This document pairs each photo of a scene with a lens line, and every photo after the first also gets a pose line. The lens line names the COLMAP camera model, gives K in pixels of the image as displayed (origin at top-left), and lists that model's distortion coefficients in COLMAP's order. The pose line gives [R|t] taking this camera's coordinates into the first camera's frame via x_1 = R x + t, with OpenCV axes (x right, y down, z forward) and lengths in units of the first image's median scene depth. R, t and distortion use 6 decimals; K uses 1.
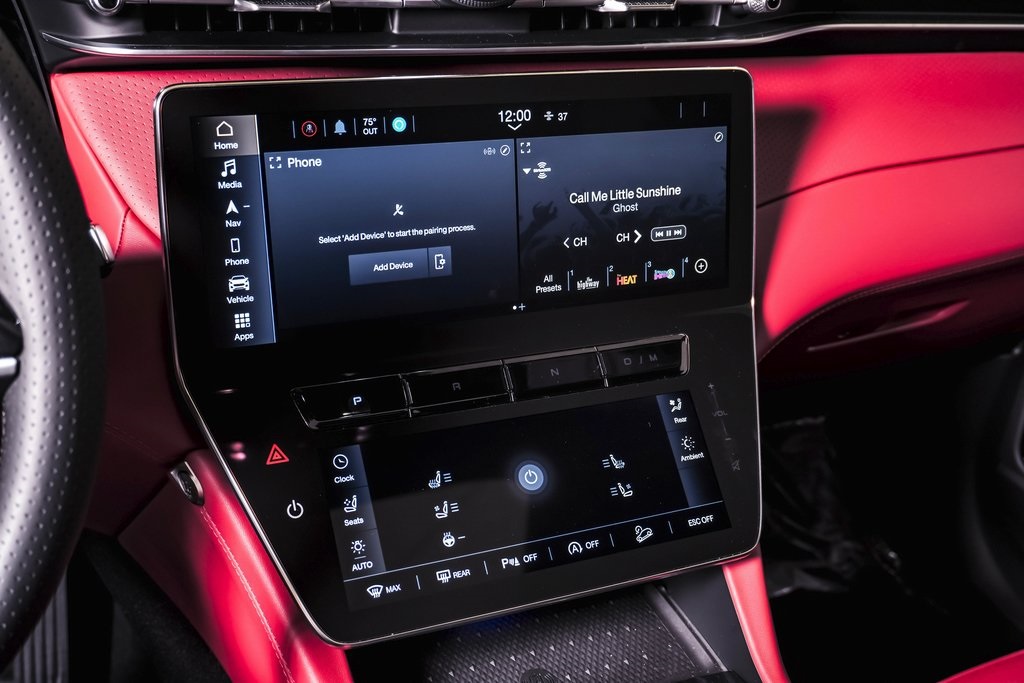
lens RADIAL K [[1103.8, 0, 512.1], [0, 1103.8, 340.7], [0, 0, 1]] dist [-0.011633, 0.000000]
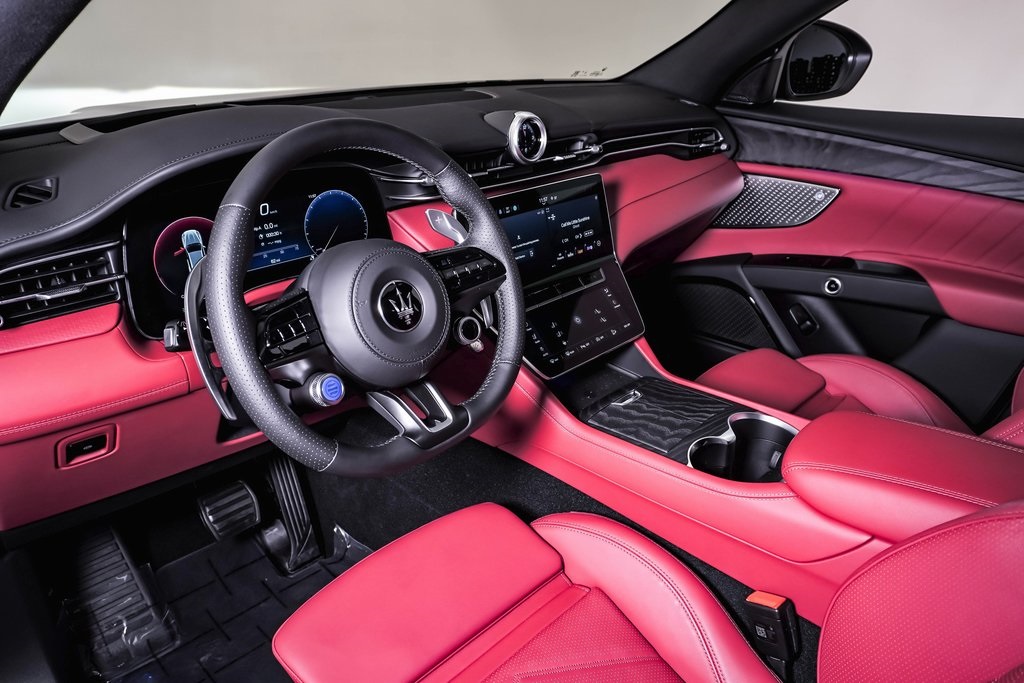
lens RADIAL K [[739.0, 0, 510.5], [0, 739.0, 344.2], [0, 0, 1]] dist [0.004331, -0.000525]
pose [[0.917286, -0.224397, 0.328988, -0.750726], [0.233274, 0.972327, 0.012792, 0.112154], [-0.322755, 0.065010, 0.944247, -0.728398]]
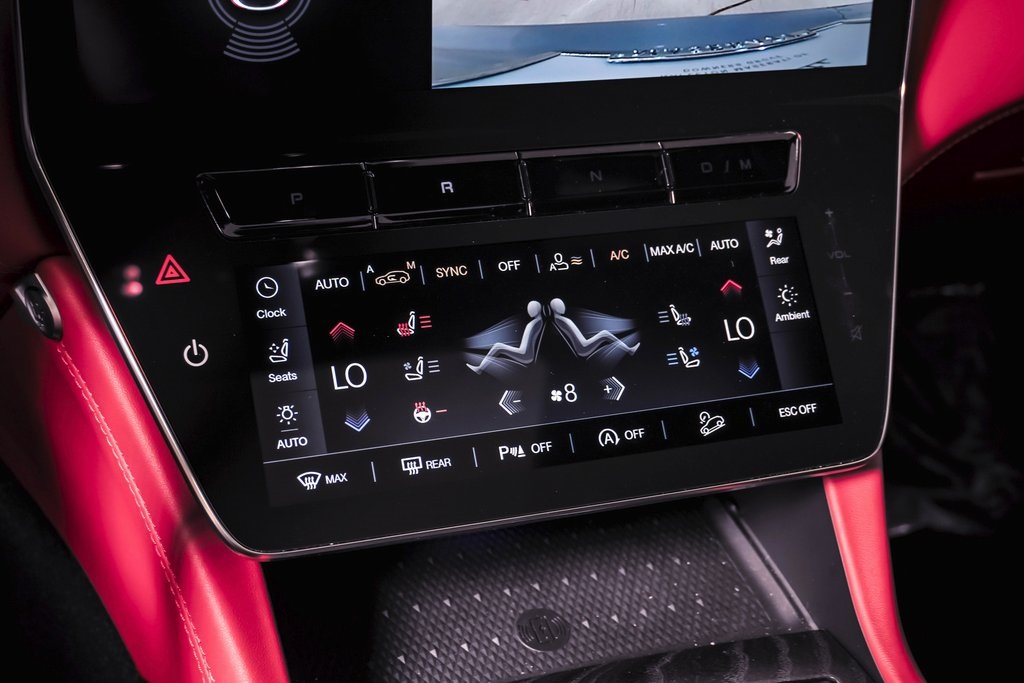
lens RADIAL K [[1594.9, 0, 511.7], [0, 1594.9, 343.2], [0, 0, 1]] dist [-0.000198, 0.000000]
pose [[0.998023, 0.062302, -0.008319, 0.002262], [-0.060841, 0.990787, 0.120995, 0.015242], [0.015781, -0.120250, 0.992618, 0.035059]]
